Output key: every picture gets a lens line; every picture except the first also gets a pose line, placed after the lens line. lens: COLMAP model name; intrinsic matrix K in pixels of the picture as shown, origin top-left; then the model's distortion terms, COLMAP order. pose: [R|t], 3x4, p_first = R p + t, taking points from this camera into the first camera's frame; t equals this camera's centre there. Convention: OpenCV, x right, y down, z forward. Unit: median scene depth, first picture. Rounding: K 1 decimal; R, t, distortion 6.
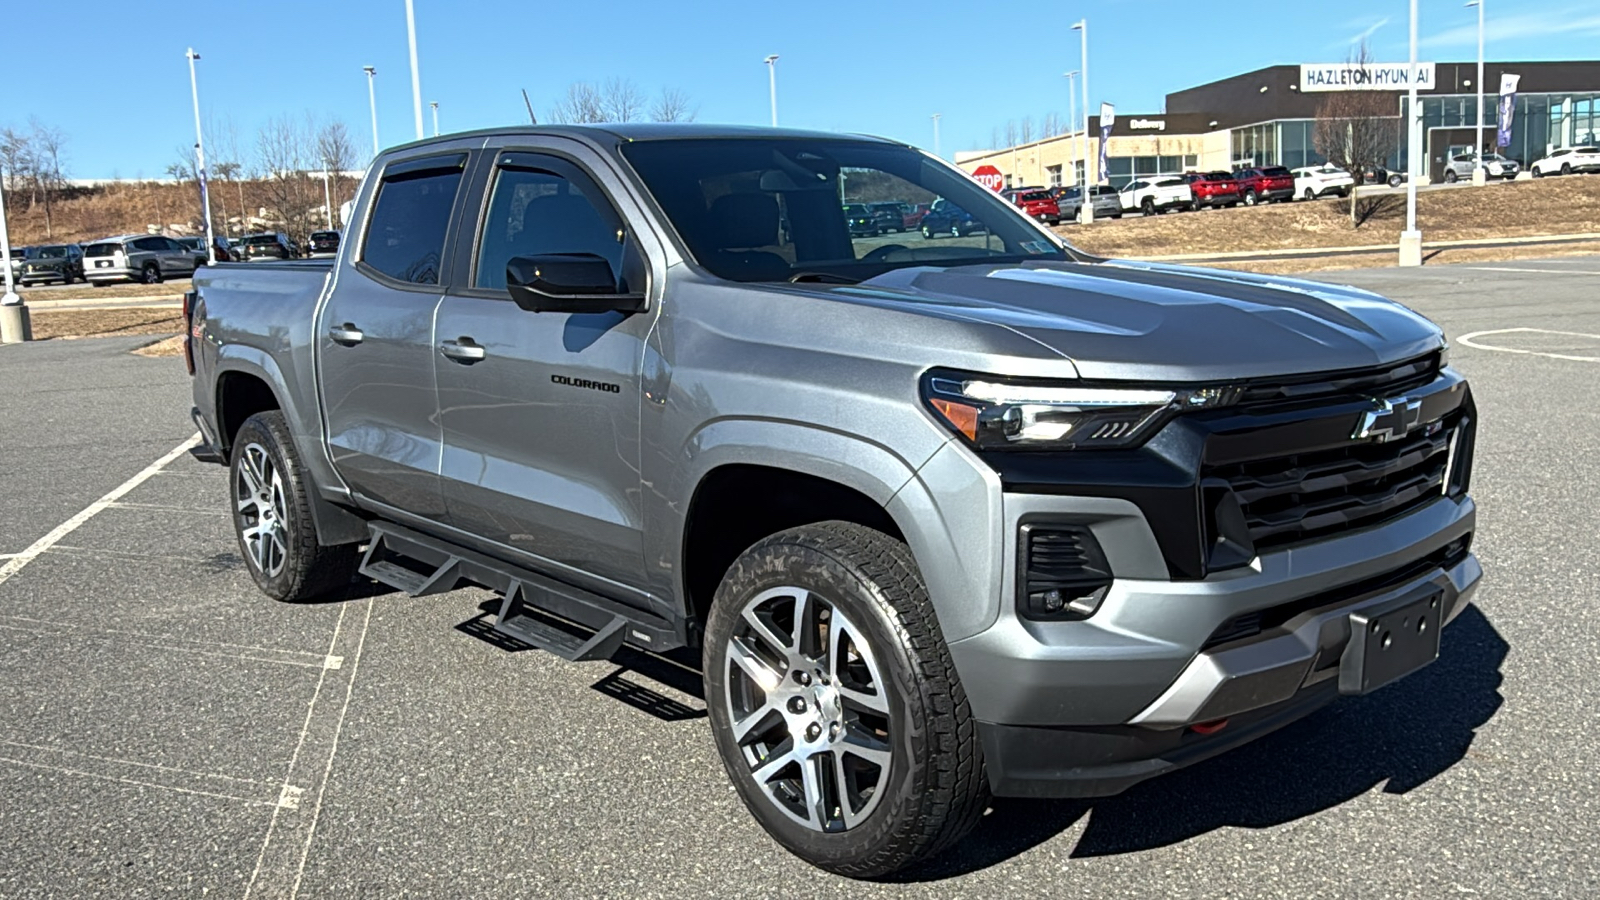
lens RADIAL K [[1378.2, 0, 802.1], [0, 1378.2, 446.8], [0, 0, 1]] dist [0.007617, -0.018737]
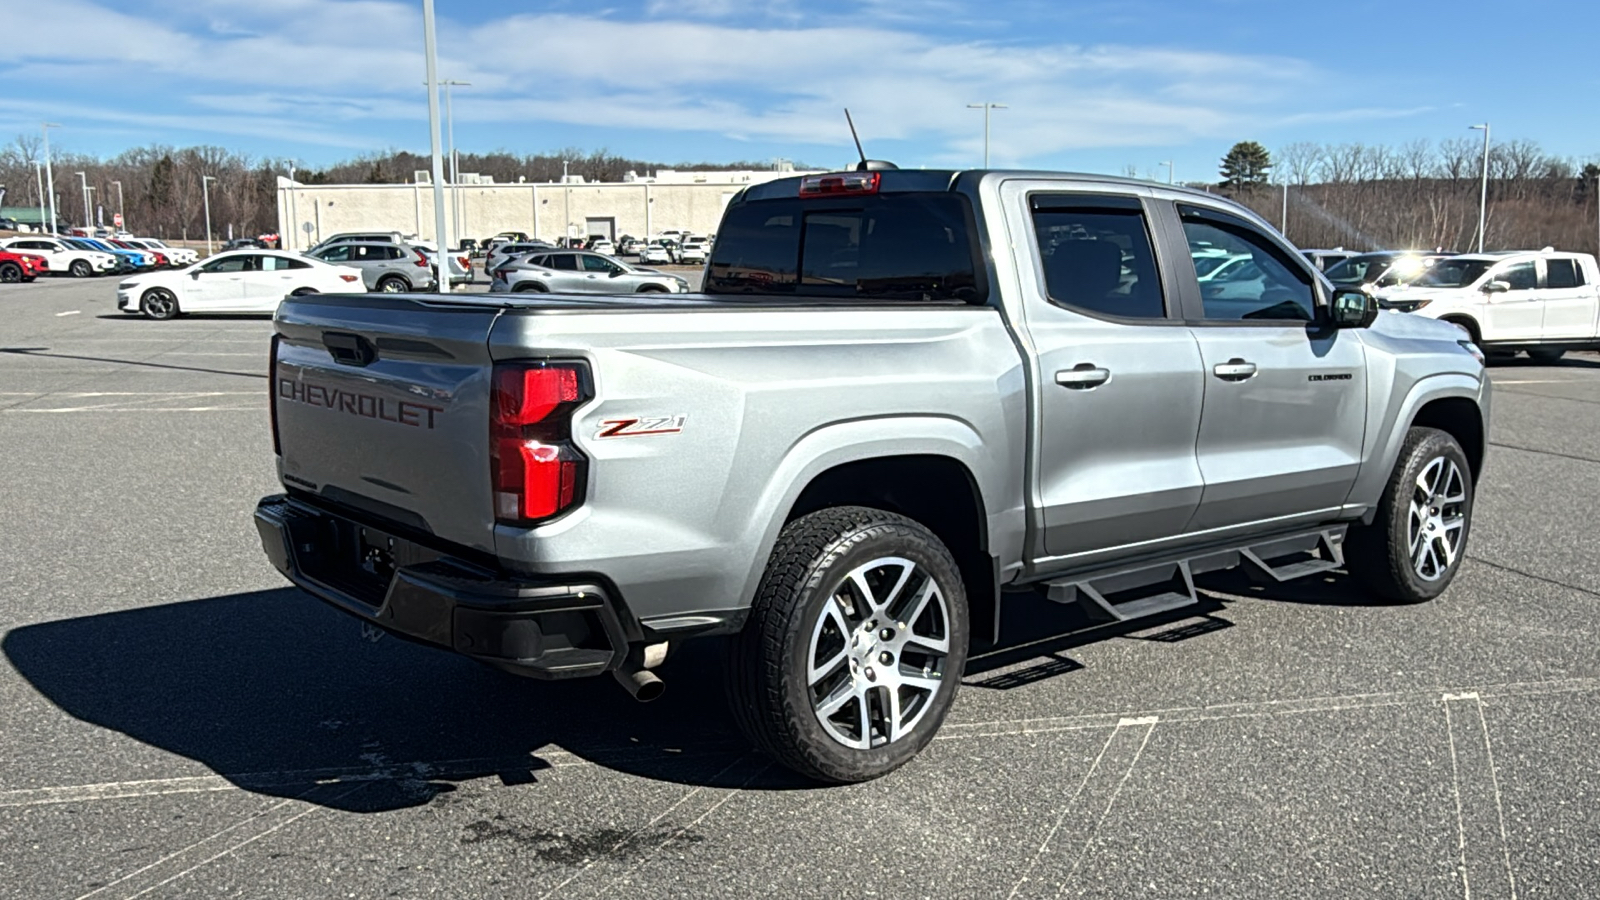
lens RADIAL K [[1378.2, 0, 802.5], [0, 1378.2, 453.8], [0, 0, 1]] dist [0.007617, -0.018737]
pose [[0.003932, -0.104210, 0.994548, -1.248425], [0.146720, 0.983852, 0.102510, -0.152066], [-0.989170, 0.145516, 0.019159, 1.173751]]
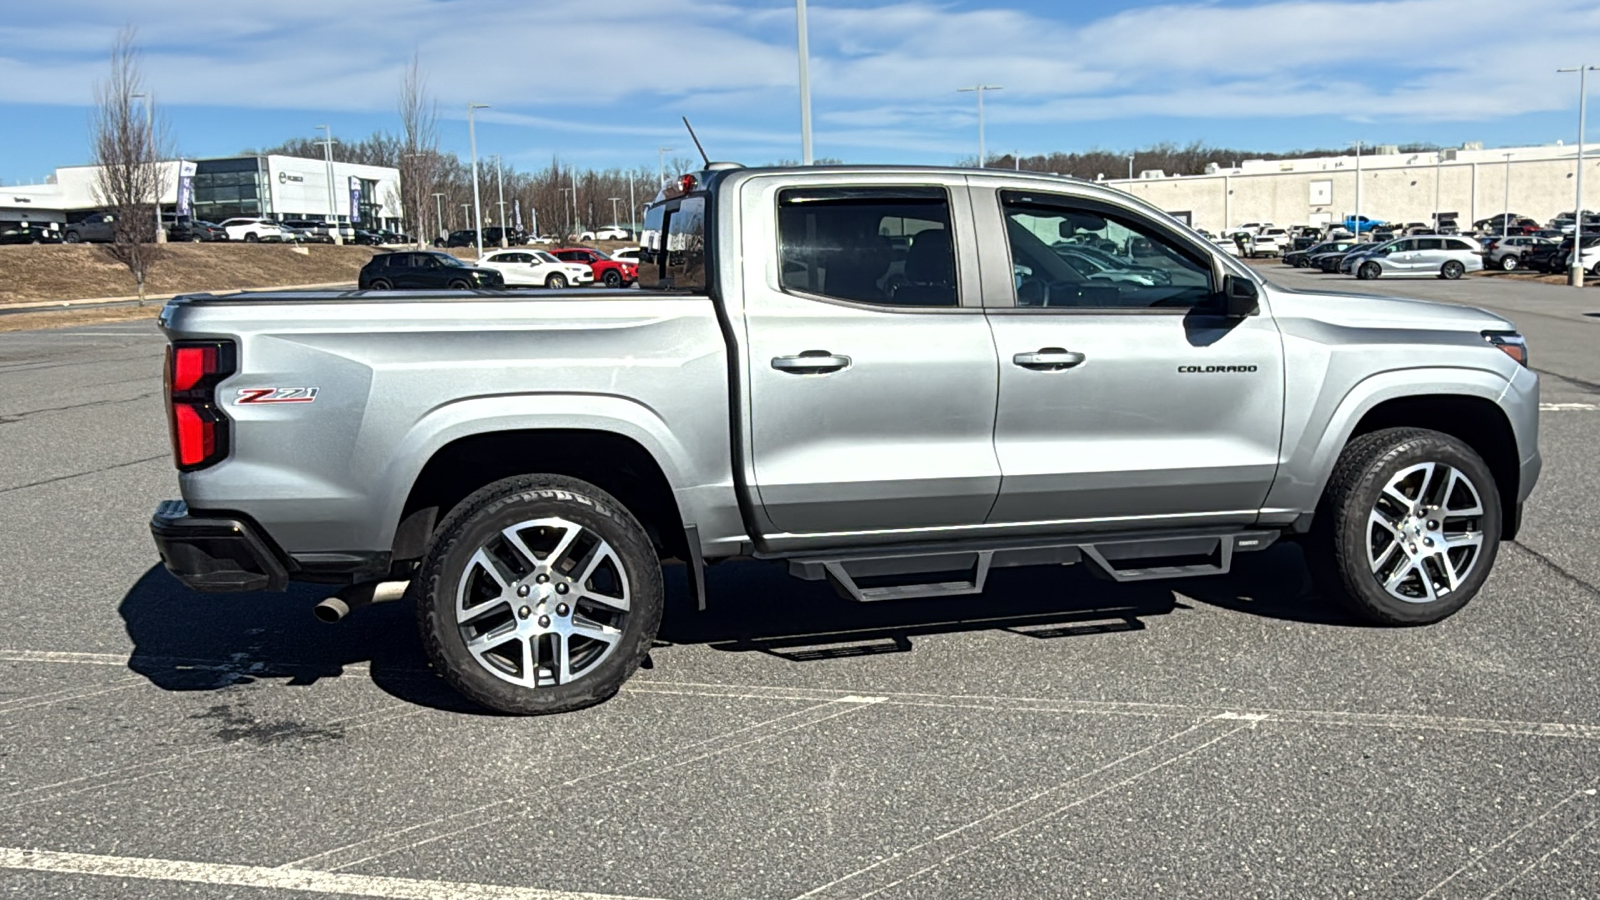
lens RADIAL K [[1378.2, 0, 801.9], [0, 1378.2, 449.5], [0, 0, 1]] dist [0.007617, -0.018737]
pose [[0.417246, -0.095391, 0.903773, -1.202992], [0.141455, 0.989172, 0.039099, -0.059931], [-0.897717, 0.111530, 0.426222, 0.603912]]
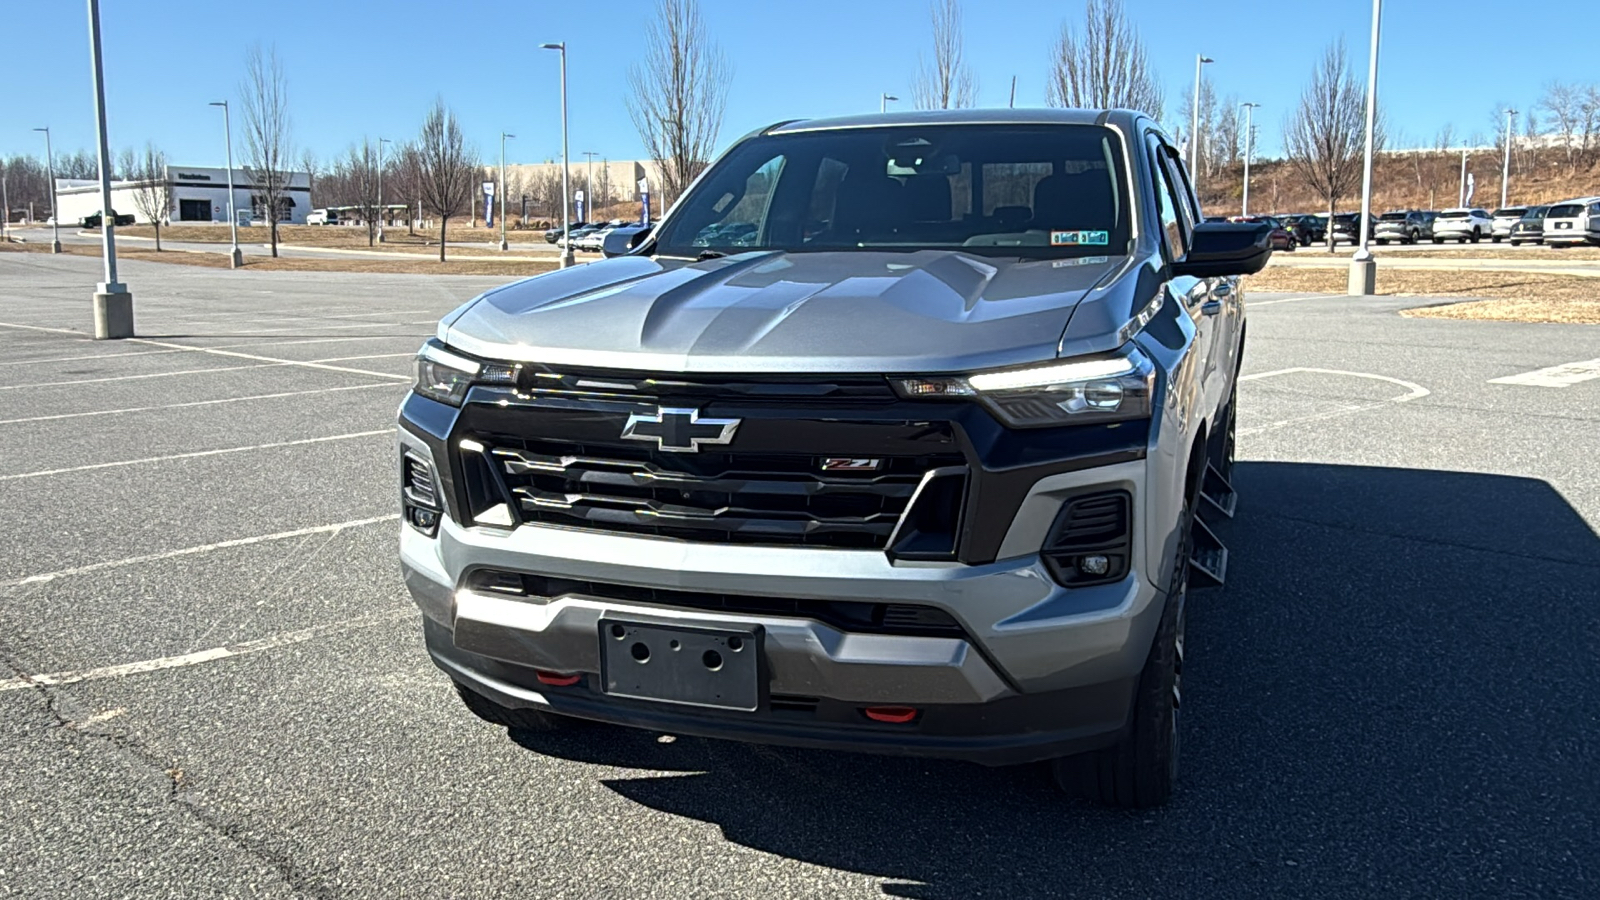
lens RADIAL K [[1378.2, 0, 802.0], [0, 1378.2, 448.8], [0, 0, 1]] dist [0.007617, -0.018737]
pose [[0.503461, 0.167751, -0.847577, 0.770321], [-0.141470, 0.983737, 0.110666, -0.075284], [0.852357, 0.064191, 0.519005, 0.351283]]
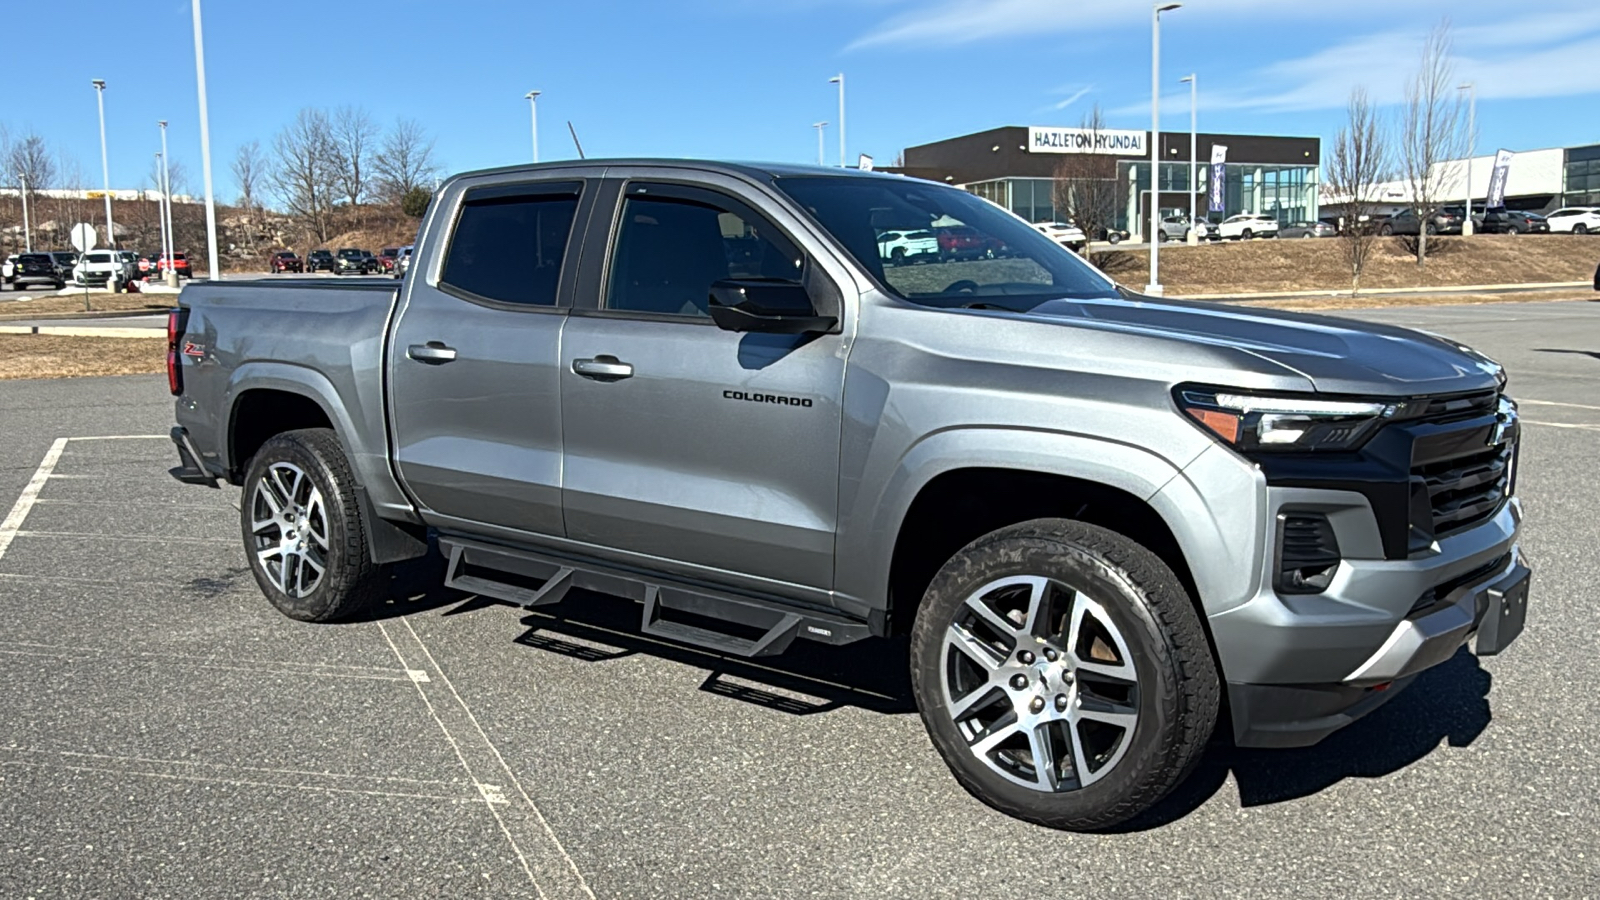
lens RADIAL K [[1378.2, 0, 802.9], [0, 1378.2, 445.6], [0, 0, 1]] dist [0.007617, -0.018737]
pose [[0.981009, 0.004956, 0.193901, -0.258309], [0.000947, 0.999539, -0.030341, 0.018189], [-0.193962, 0.029949, 0.980552, -0.051035]]
